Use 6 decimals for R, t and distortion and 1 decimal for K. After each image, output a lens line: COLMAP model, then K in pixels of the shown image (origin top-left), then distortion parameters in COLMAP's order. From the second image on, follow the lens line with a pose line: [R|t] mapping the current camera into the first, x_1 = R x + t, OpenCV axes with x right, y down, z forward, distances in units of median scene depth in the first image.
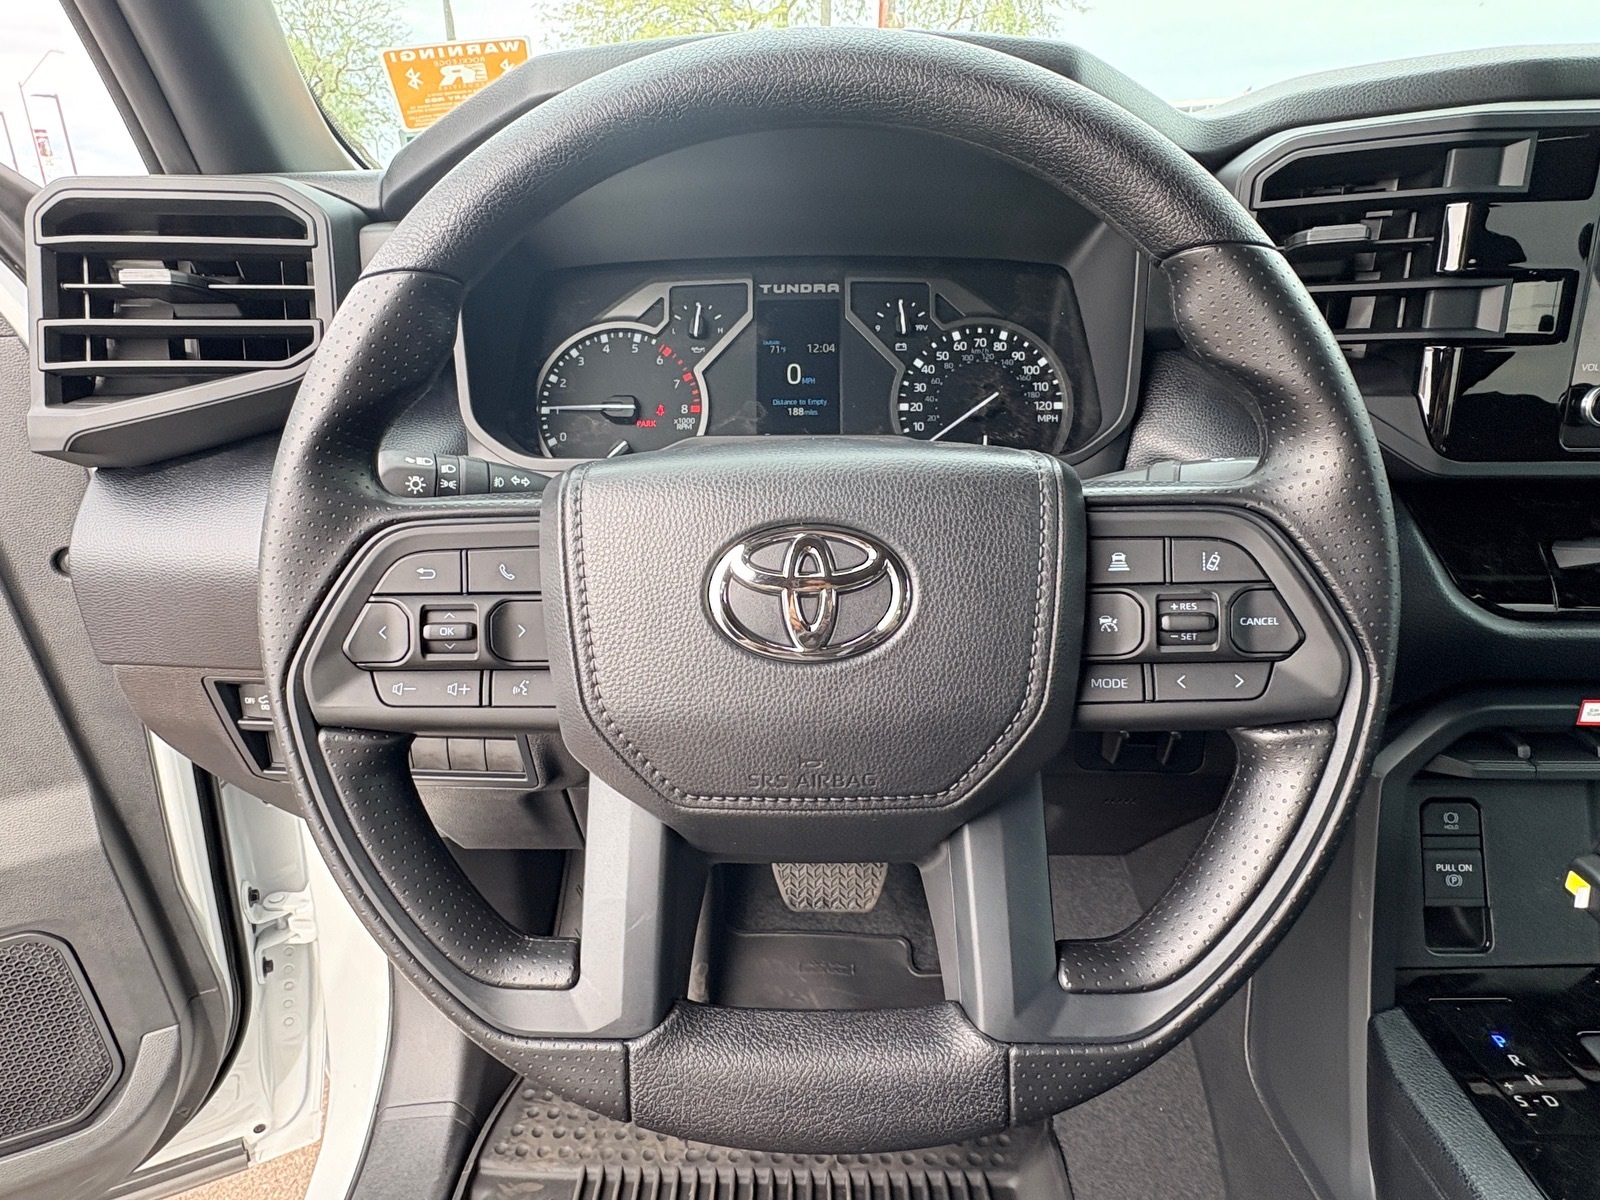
lens RADIAL K [[950.2, 0, 771.4], [0, 950.2, 600.2], [0, 0, 1]] dist [0.004439, 0.001054]
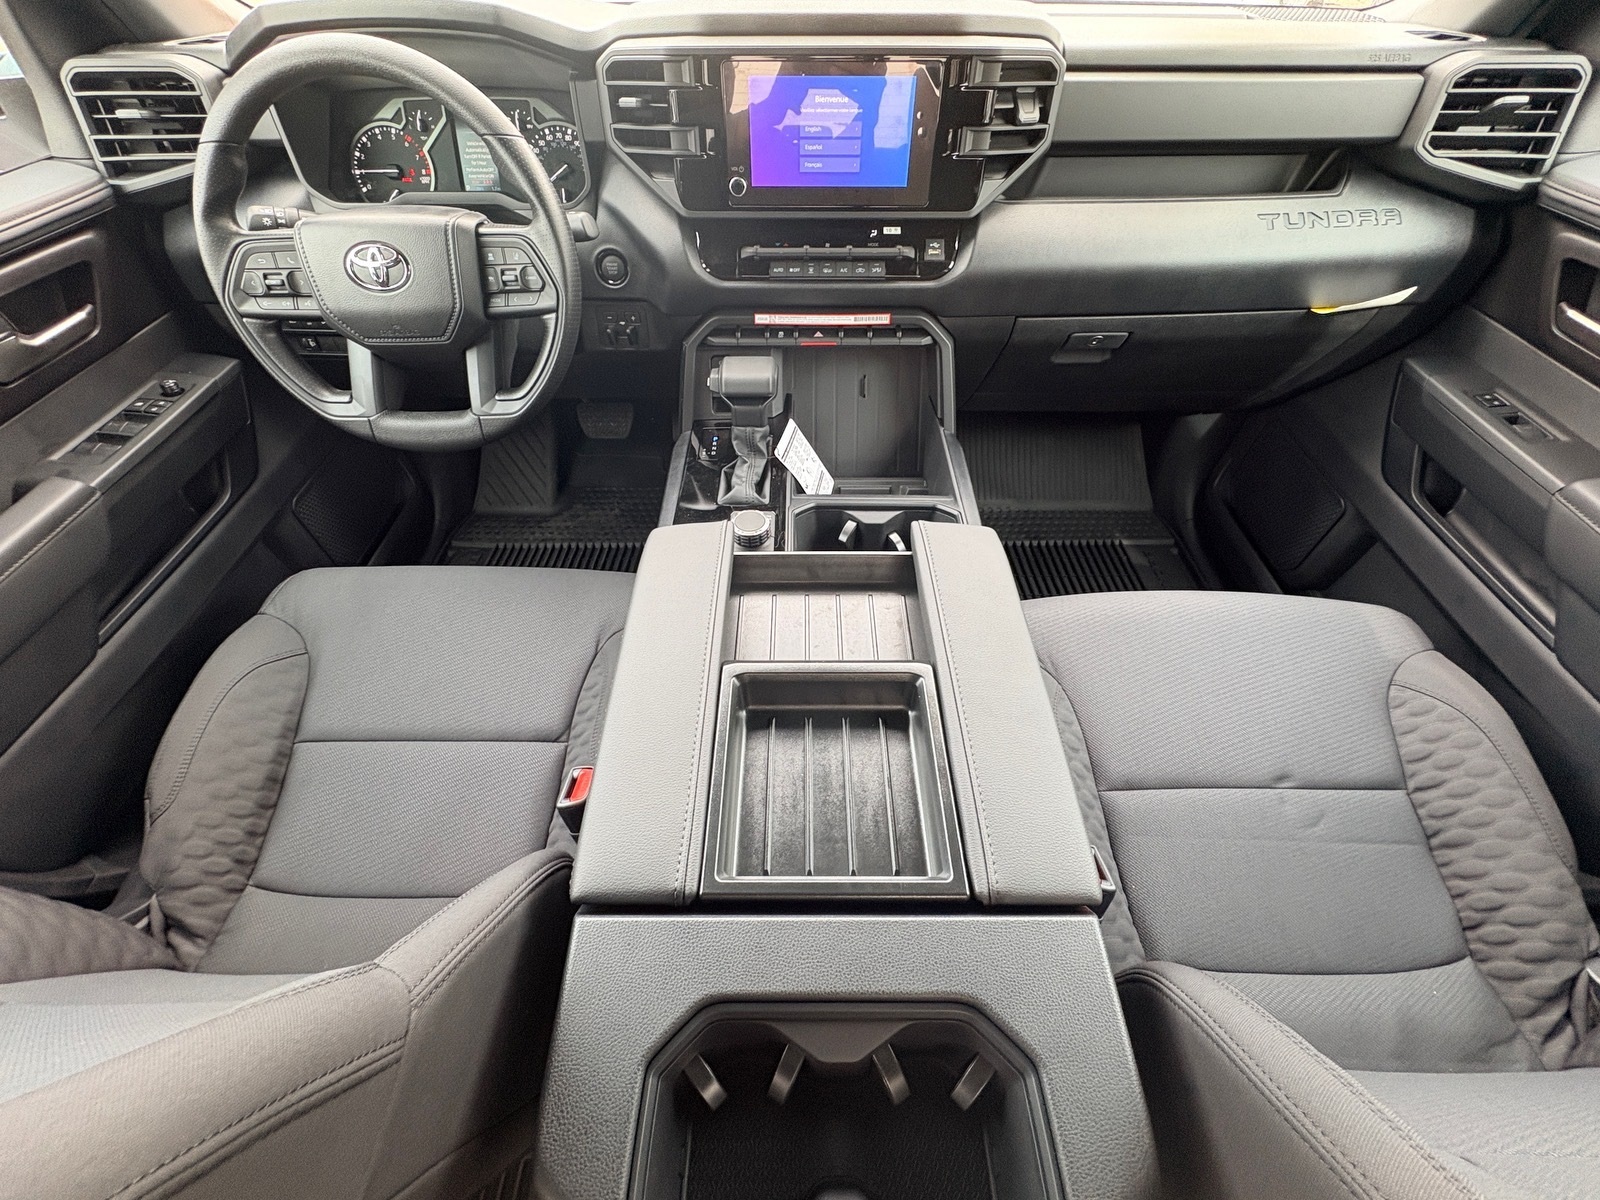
lens RADIAL K [[664.4, 0, 800.0], [0, 664.4, 600.0], [0, 0, 1]] dist [-0.001683, -0.000196]
pose [[0.999484, -0.012497, 0.029591, 0.870624], [-0.001621, 0.900413, 0.435033, 0.015405], [-0.032081, -0.434856, 0.899928, -0.967088]]
